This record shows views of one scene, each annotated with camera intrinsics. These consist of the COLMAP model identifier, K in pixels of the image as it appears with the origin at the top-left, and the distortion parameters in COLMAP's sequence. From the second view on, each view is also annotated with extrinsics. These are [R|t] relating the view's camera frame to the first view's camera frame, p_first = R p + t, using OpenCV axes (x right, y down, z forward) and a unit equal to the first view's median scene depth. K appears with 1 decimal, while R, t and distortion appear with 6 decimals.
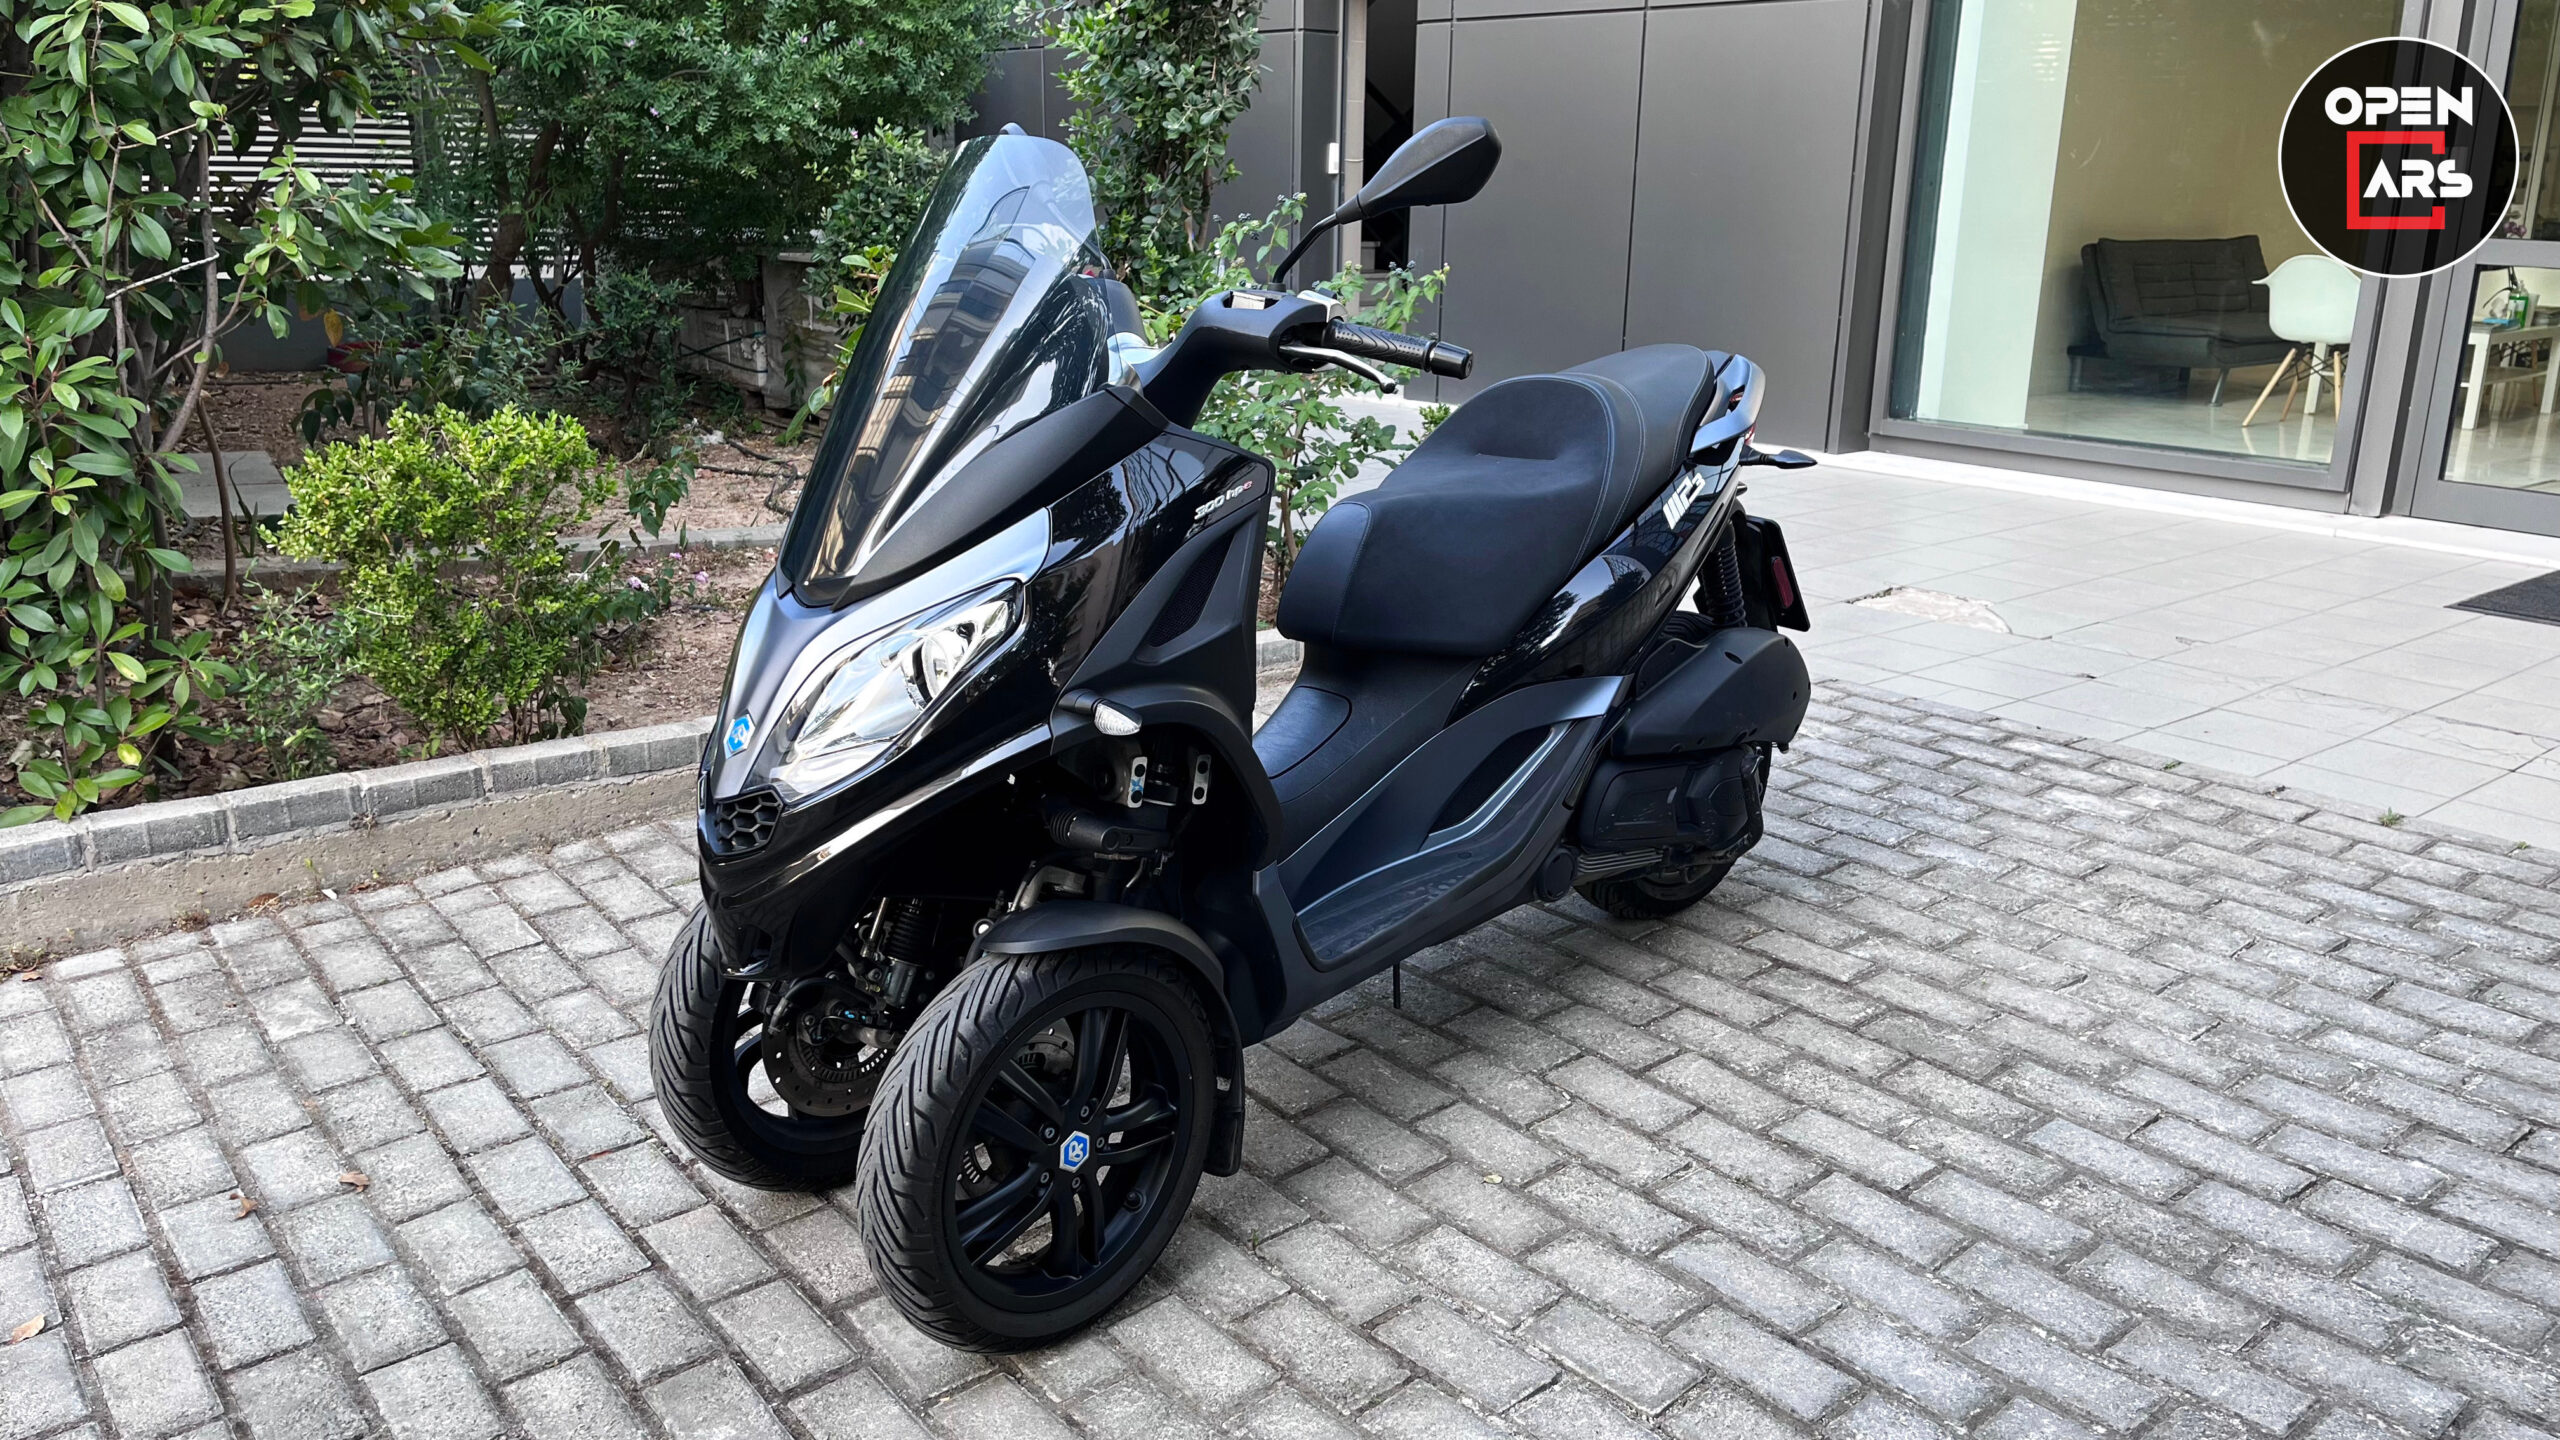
lens RADIAL K [[1914.3, 0, 1277.8], [0, 1914.3, 722.4], [0, 0, 1]] dist [0.013054, -0.017812]
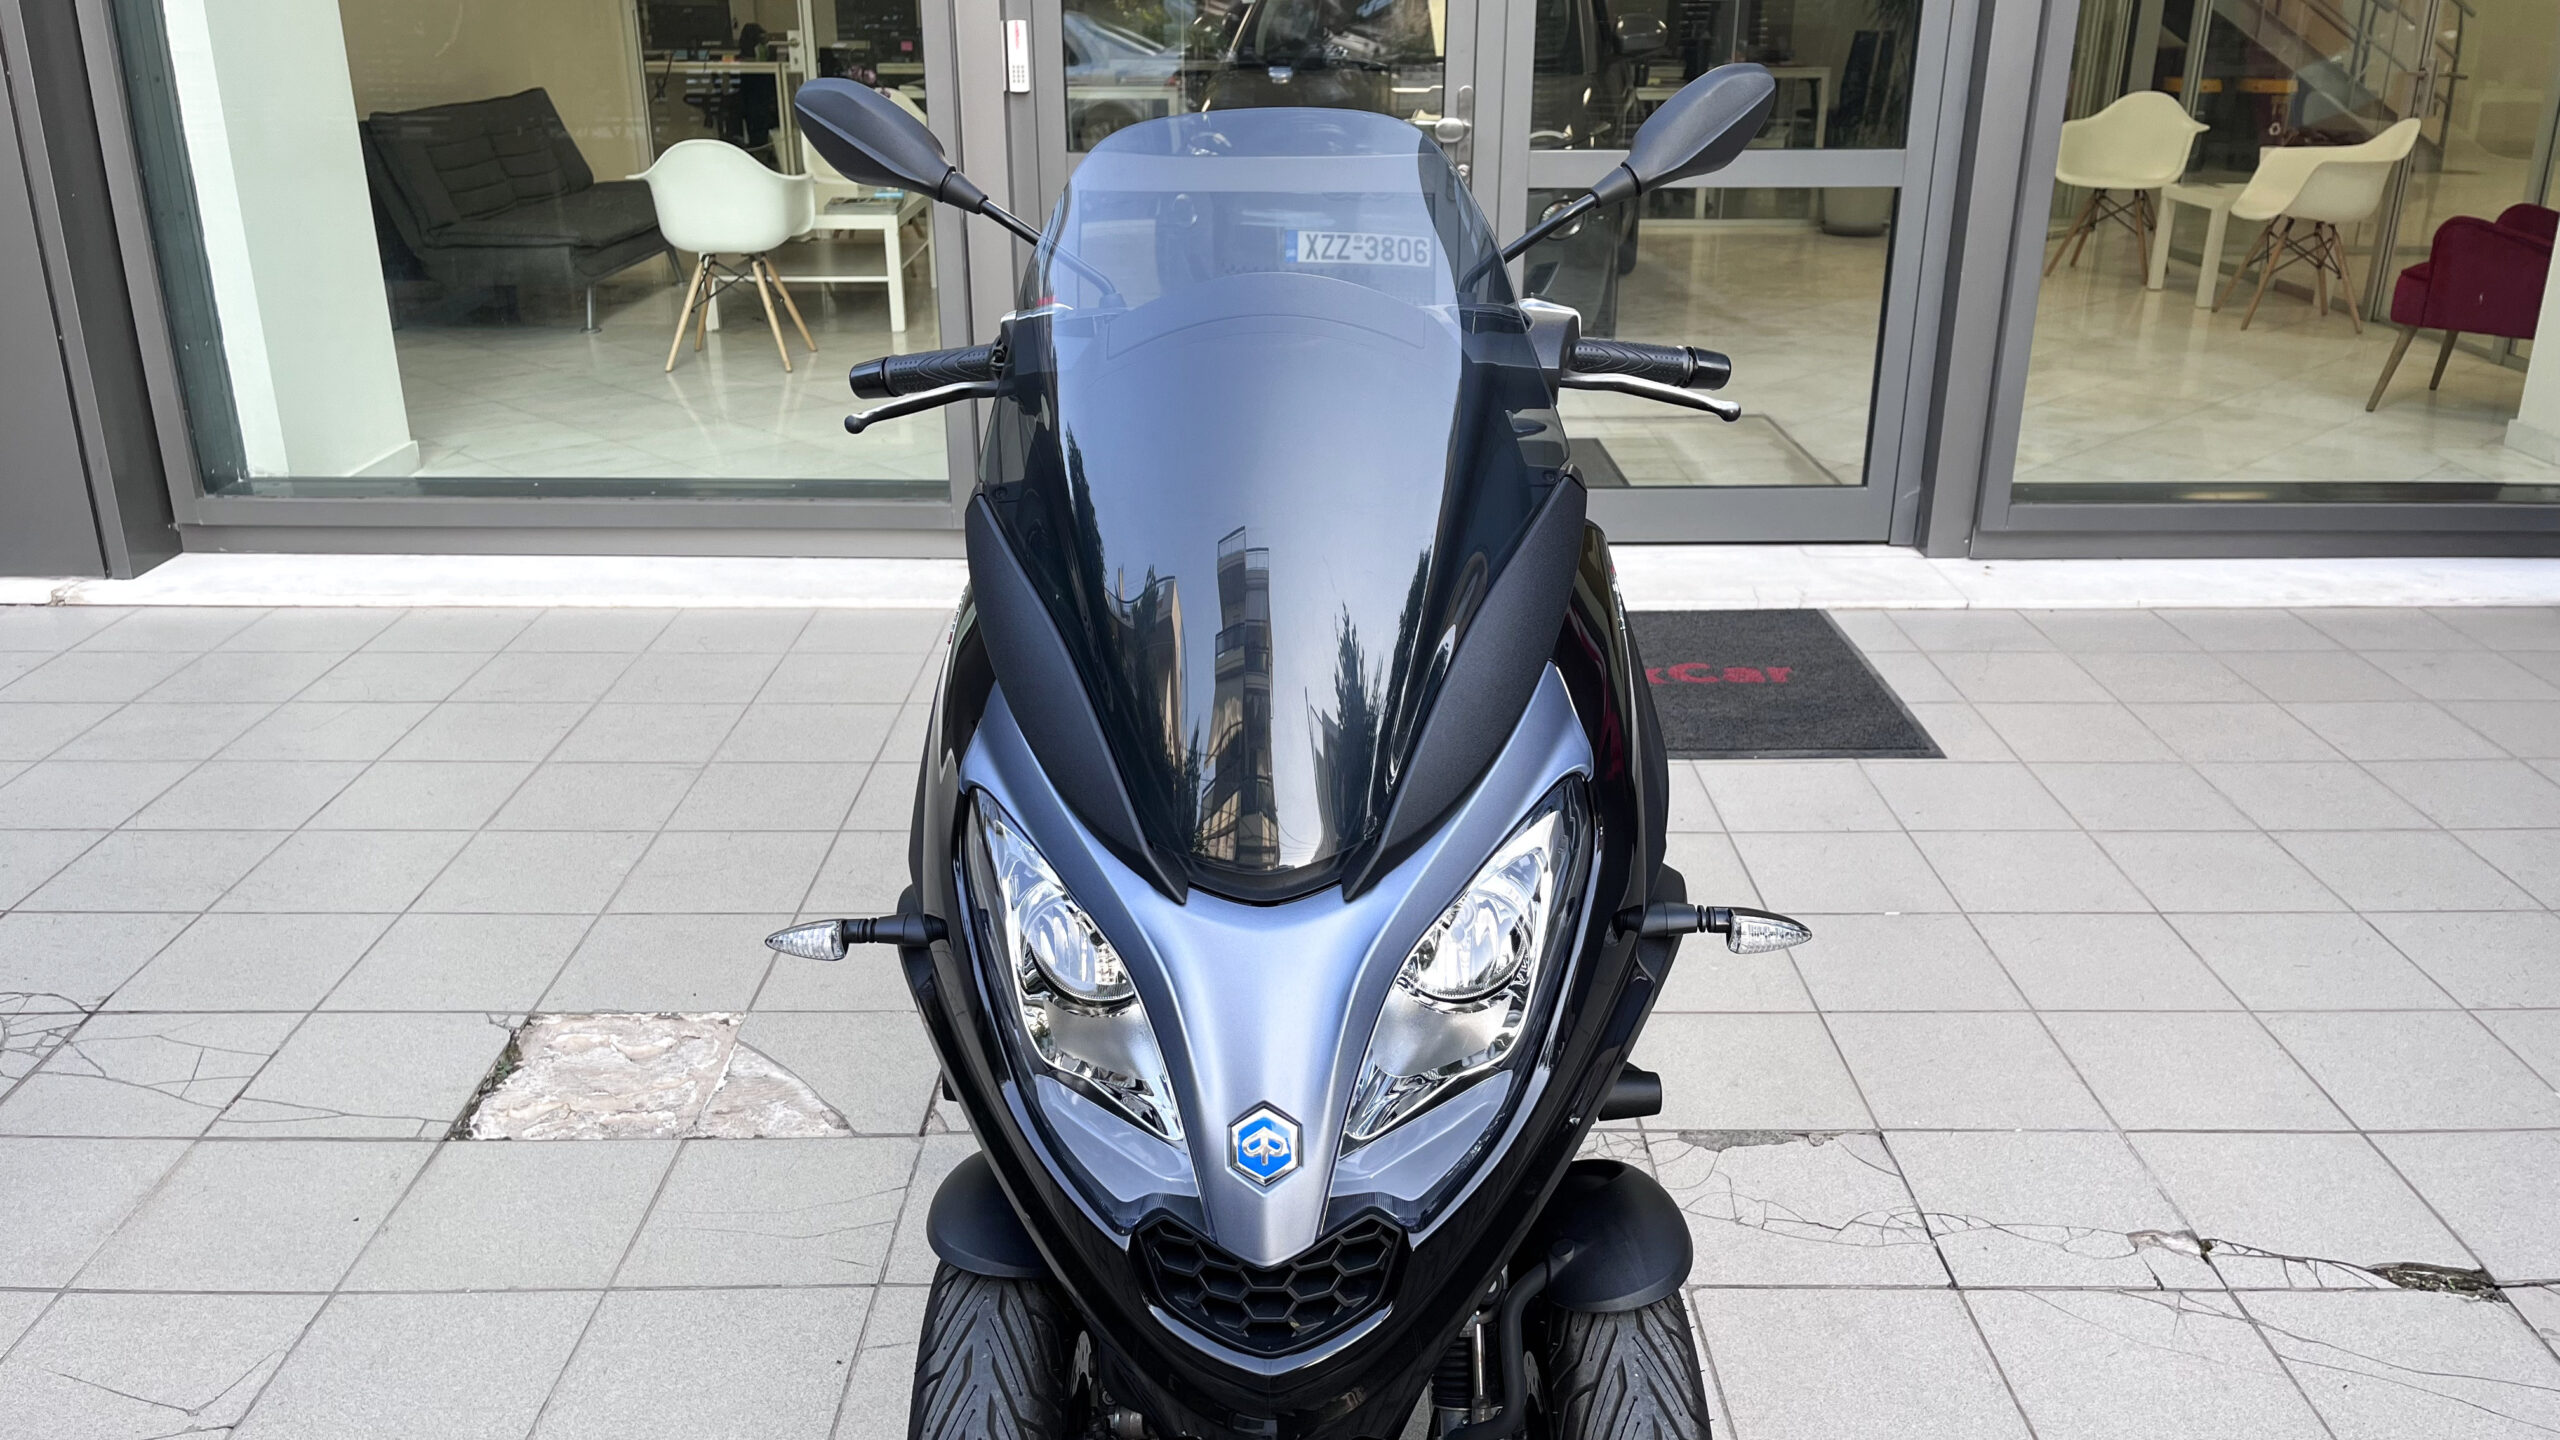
lens RADIAL K [[1914.3, 0, 1279.5], [0, 1914.3, 720.0], [0, 0, 1]] dist [0.013054, -0.017812]
pose [[0.621867, -0.279210, 0.731658, 0.190263], [0.206276, 0.959690, 0.190906, -0.315997], [-0.755468, 0.032205, 0.654394, 0.901915]]
